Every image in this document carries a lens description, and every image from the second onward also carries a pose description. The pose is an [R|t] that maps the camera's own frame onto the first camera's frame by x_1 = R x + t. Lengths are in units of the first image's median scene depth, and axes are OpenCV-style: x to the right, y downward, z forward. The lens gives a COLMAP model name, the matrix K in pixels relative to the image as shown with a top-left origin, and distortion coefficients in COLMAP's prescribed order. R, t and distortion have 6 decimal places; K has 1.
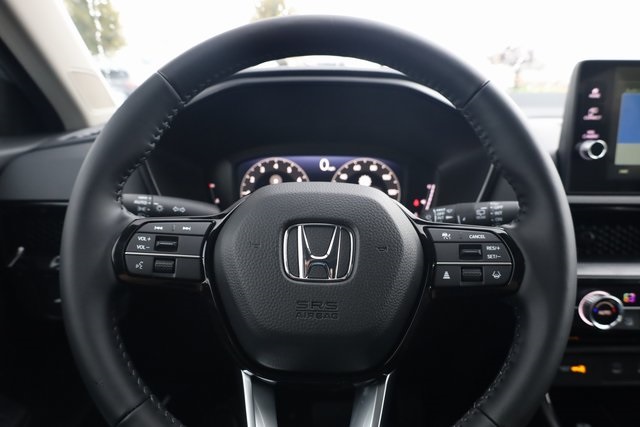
lens RADIAL K [[445.8, 0, 320.0], [0, 445.8, 213.5], [0, 0, 1]] dist [-0.004652, -0.002964]
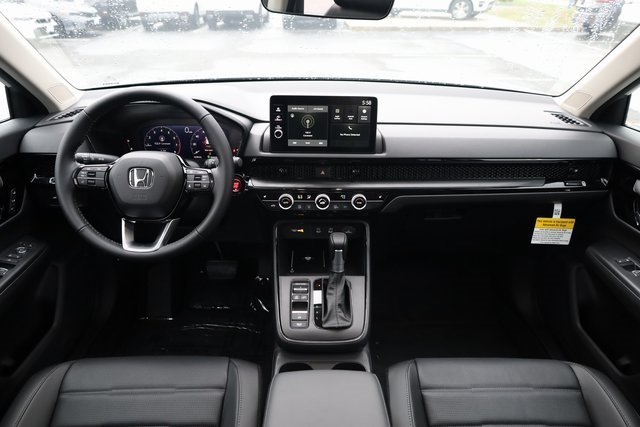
lens RADIAL K [[445.8, 0, 320.0], [0, 445.8, 213.5], [0, 0, 1]] dist [-0.004652, -0.002964]
pose [[0.999783, 0.004393, 0.020346, 0.997799], [-0.008101, 0.982533, 0.185914, -0.215067], [-0.019174, -0.186039, 0.982355, -1.766365]]
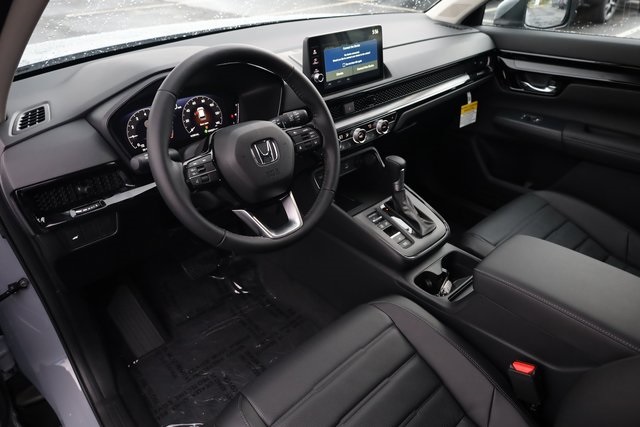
lens RADIAL K [[445.8, 0, 320.0], [0, 445.8, 213.5], [0, 0, 1]] dist [-0.004652, -0.002964]
pose [[0.736886, -0.363805, 0.569776, -1.177672], [0.197949, 0.922020, 0.332710, -0.329943], [-0.646386, -0.132383, 0.751439, -1.020167]]
